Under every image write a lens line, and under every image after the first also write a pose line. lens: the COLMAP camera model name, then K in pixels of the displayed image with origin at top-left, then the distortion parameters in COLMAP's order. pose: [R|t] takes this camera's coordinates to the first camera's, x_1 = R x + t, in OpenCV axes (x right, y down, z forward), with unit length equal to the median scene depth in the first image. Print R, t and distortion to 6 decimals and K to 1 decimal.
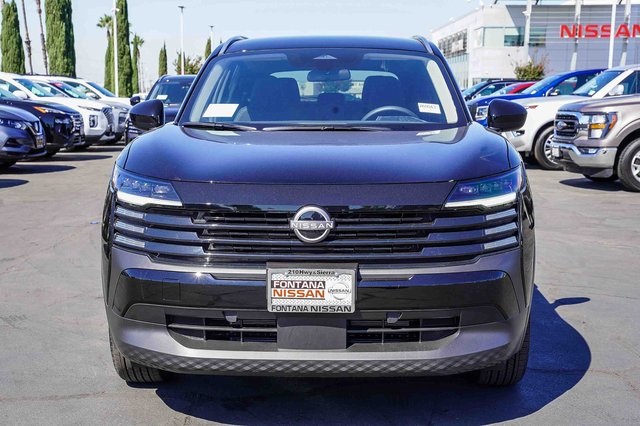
lens RADIAL K [[981.7, 0, 319.1], [0, 981.7, 215.5], [0, 0, 1]] dist [0.119896, 0.000000]
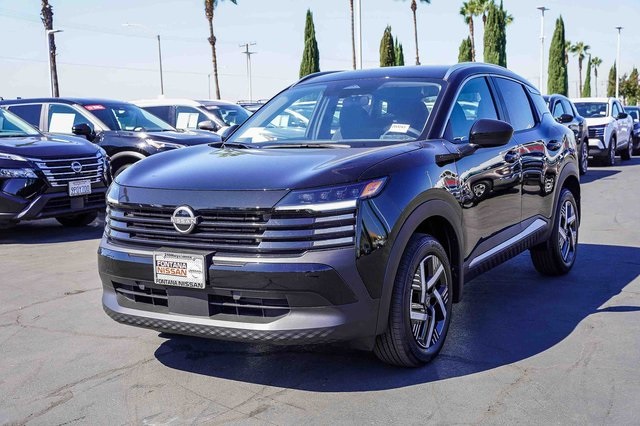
lens RADIAL K [[869.8, 0, 320.6], [0, 869.8, 214.3], [0, 0, 1]] dist [0.099658, 0.000000]
pose [[0.860248, 0.030846, -0.508941, 0.741441], [-0.033571, 0.999429, 0.003828, -0.009162], [0.508769, 0.013793, 0.860793, 0.079460]]
